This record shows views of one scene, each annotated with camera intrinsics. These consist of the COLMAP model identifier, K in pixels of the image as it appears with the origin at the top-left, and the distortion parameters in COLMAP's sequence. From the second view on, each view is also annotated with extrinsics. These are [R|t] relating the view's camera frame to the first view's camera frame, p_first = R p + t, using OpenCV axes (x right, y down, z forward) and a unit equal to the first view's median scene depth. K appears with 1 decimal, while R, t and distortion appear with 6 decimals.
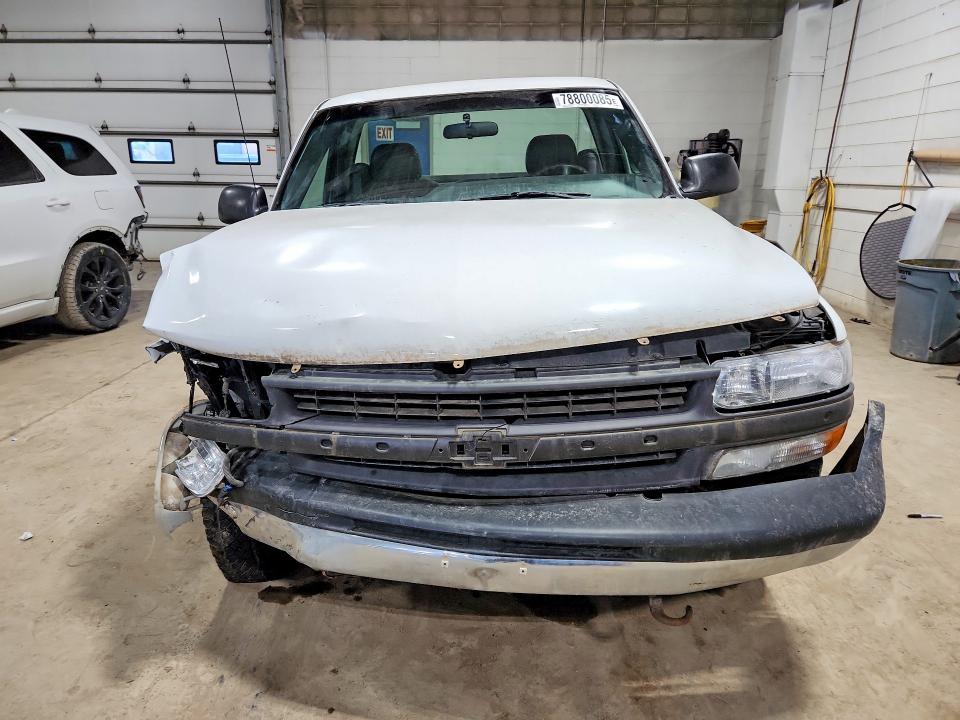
lens RADIAL K [[649.5, 0, 478.5], [0, 649.5, 361.8], [0, 0, 1]] dist [0.048988, -0.038205]
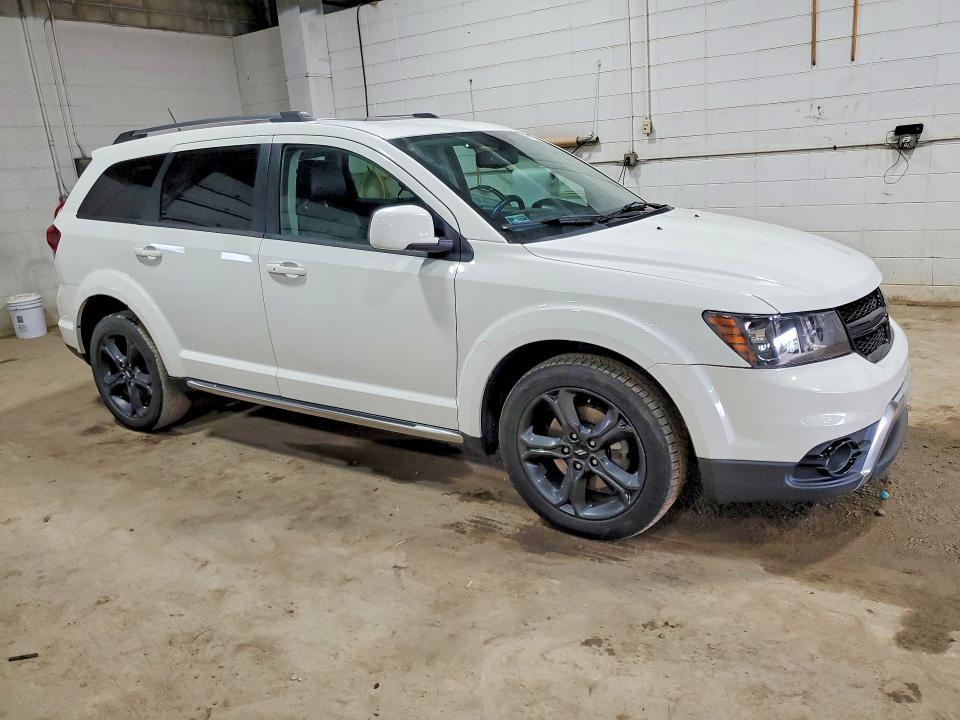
lens RADIAL K [[774.8, 0, 482.1], [0, 774.8, 360.0], [0, 0, 1]] dist [-0.008490, 0.024614]
pose [[0.525133, -0.263116, 0.809324, -0.380340], [0.310101, 0.944782, 0.105944, -0.060003], [-0.792510, 0.195338, 0.577728, 0.166979]]
